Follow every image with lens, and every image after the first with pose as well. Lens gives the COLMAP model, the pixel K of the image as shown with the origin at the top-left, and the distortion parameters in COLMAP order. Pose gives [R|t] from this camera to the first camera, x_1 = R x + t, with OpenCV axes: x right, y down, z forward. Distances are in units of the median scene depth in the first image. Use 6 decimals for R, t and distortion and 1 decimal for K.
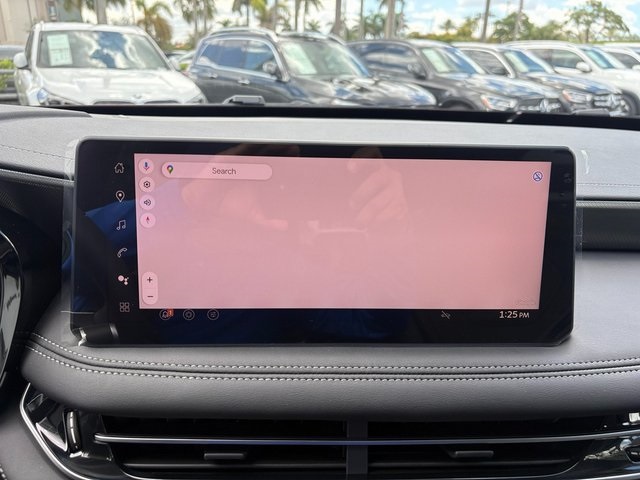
lens RADIAL K [[500.0, 0, 320.0], [0, 500.0, 240.0], [0, 0, 1]] dist [0.046399, -0.064337]
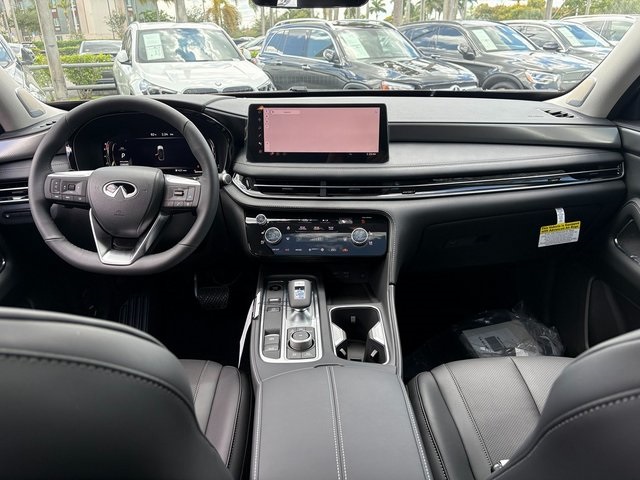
lens RADIAL K [[497.9, 0, 322.6], [0, 497.9, 245.1], [0, 0, 1]] dist [0.057312, -0.064915]
pose [[0.992446, 0.006442, -0.122514, 0.025672], [-0.000949, 0.998994, 0.044841, 0.033073], [0.122680, -0.044386, 0.991453, -0.130303]]
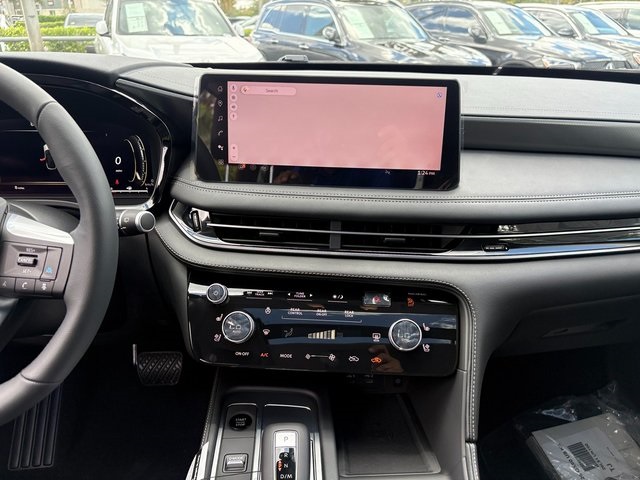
lens RADIAL K [[497.4, 0, 320.0], [0, 497.4, 240.0], [0, 0, 1]] dist [0.060896, -0.075837]
pose [[0.993069, 0.035141, -0.112152, 0.011500], [-0.028012, 0.997523, 0.064519, 0.015383], [0.114142, -0.060931, 0.991594, -0.046482]]
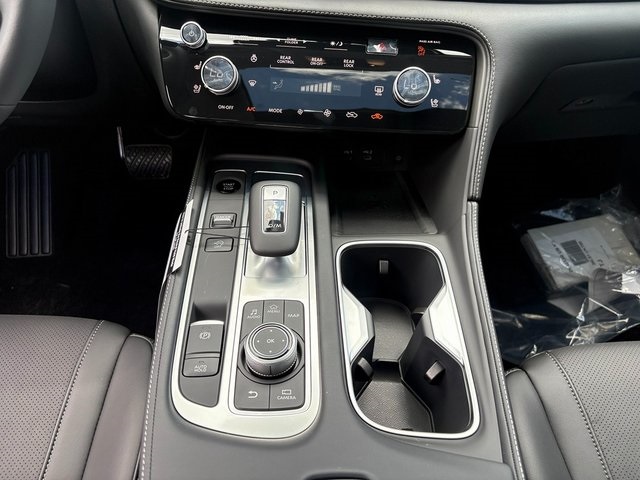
lens RADIAL K [[497.9, 0, 322.6], [0, 497.9, 245.1], [0, 0, 1]] dist [0.057312, -0.064915]
pose [[0.992402, 0.086777, -0.087228, 0.012360], [-0.046977, 0.922457, 0.383231, 0.031261], [0.113720, -0.376222, 0.919524, -0.039716]]
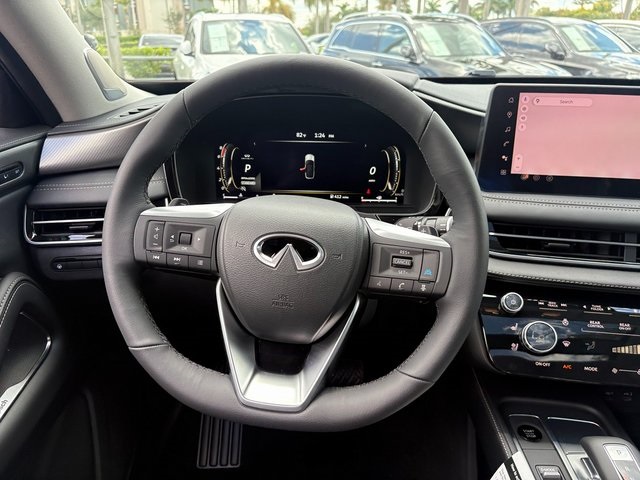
lens RADIAL K [[497.4, 0, 320.0], [0, 497.4, 240.0], [0, 0, 1]] dist [0.060896, -0.075837]
pose [[0.977747, 0.057640, -0.201715, -0.034871], [-0.051335, 0.998020, 0.036353, 0.018687], [0.203411, -0.025189, 0.978769, -0.055679]]
